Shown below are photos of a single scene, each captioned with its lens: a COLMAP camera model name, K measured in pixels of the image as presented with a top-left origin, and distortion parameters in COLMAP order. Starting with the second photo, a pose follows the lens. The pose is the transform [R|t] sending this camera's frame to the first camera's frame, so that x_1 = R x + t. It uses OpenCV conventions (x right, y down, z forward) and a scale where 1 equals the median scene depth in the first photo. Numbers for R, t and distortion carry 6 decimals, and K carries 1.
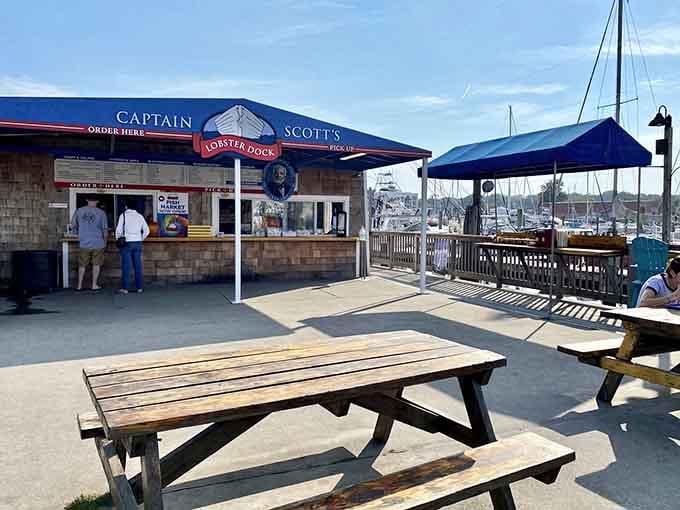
lens RADIAL K [[469.3, 0, 340.0], [0, 469.3, 255.0], [0, 0, 1]] dist [0.001303, 0.000133]
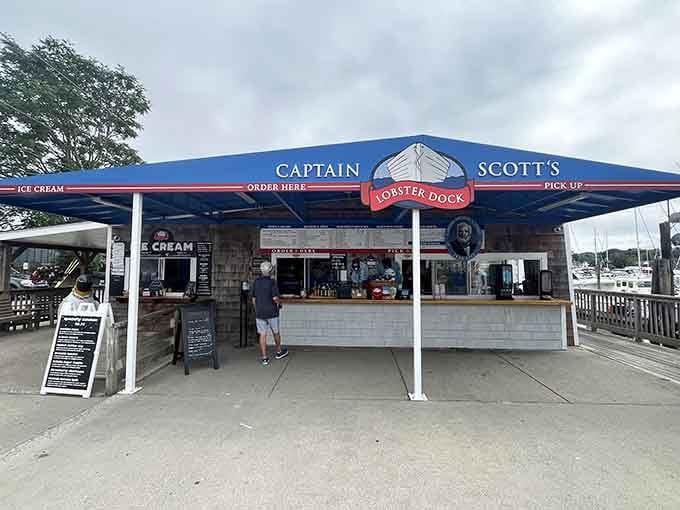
lens RADIAL K [[325.0, 0, 340.0], [0, 325.0, 255.0], [0, 0, 1]] dist [0.001012, 0.000076]
pose [[0.892814, -0.032244, -0.449270, -0.085225], [-0.026037, 0.992072, -0.122943, -0.056033], [0.449673, 0.121463, 0.884896, 0.449594]]
